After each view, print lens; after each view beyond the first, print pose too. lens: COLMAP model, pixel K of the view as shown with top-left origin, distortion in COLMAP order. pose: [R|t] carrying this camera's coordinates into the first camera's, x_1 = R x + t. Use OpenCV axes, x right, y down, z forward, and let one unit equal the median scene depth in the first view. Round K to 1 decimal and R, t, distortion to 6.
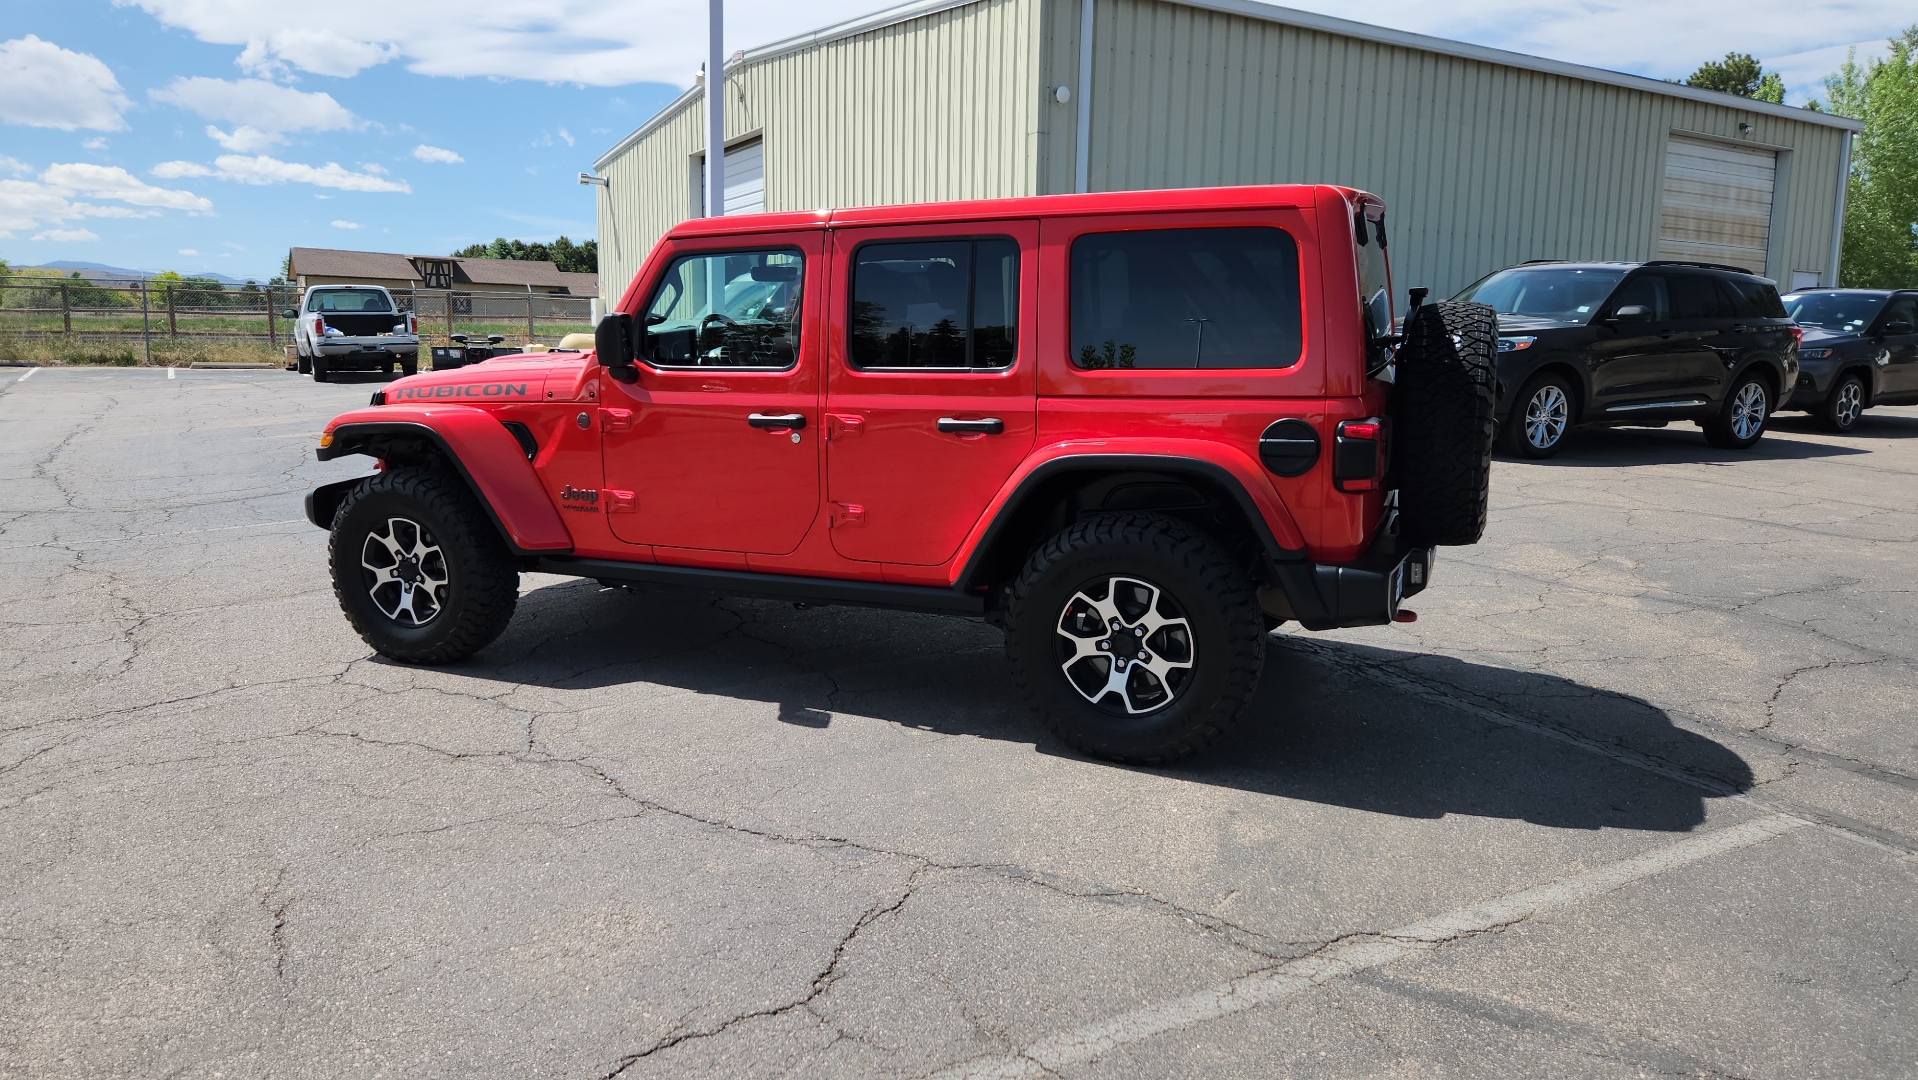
lens RADIAL K [[1284.8, 0, 917.5], [0, 1284.8, 517.9], [0, 0, 1]] dist [0.070985, -0.057982]
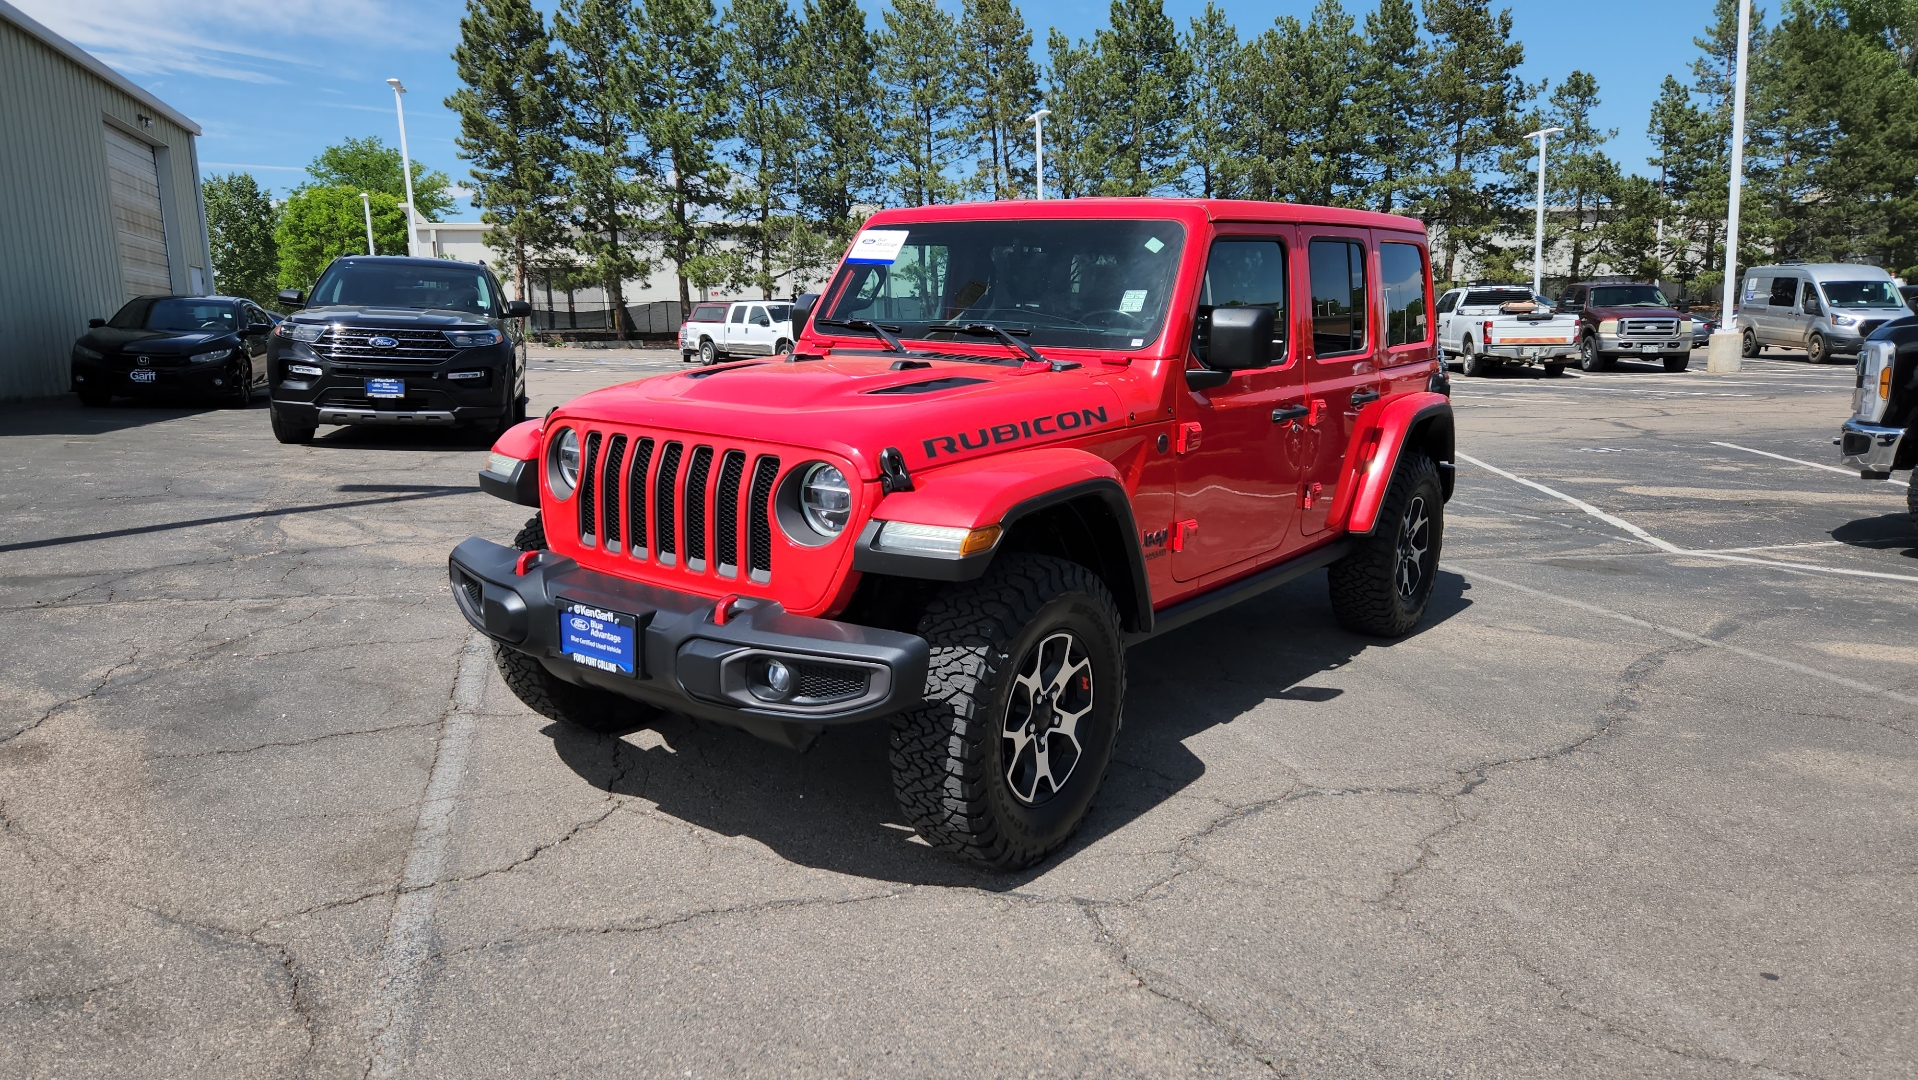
lens RADIAL K [[1285.2, 0, 917.6], [0, 1285.2, 546.9], [0, 0, 1]] dist [0.057135, -0.032599]
pose [[0.239996, -0.180246, 0.953894, -1.192171], [0.154226, 0.977211, 0.145850, -0.170689], [-0.958445, 0.112112, 0.262325, 1.058501]]
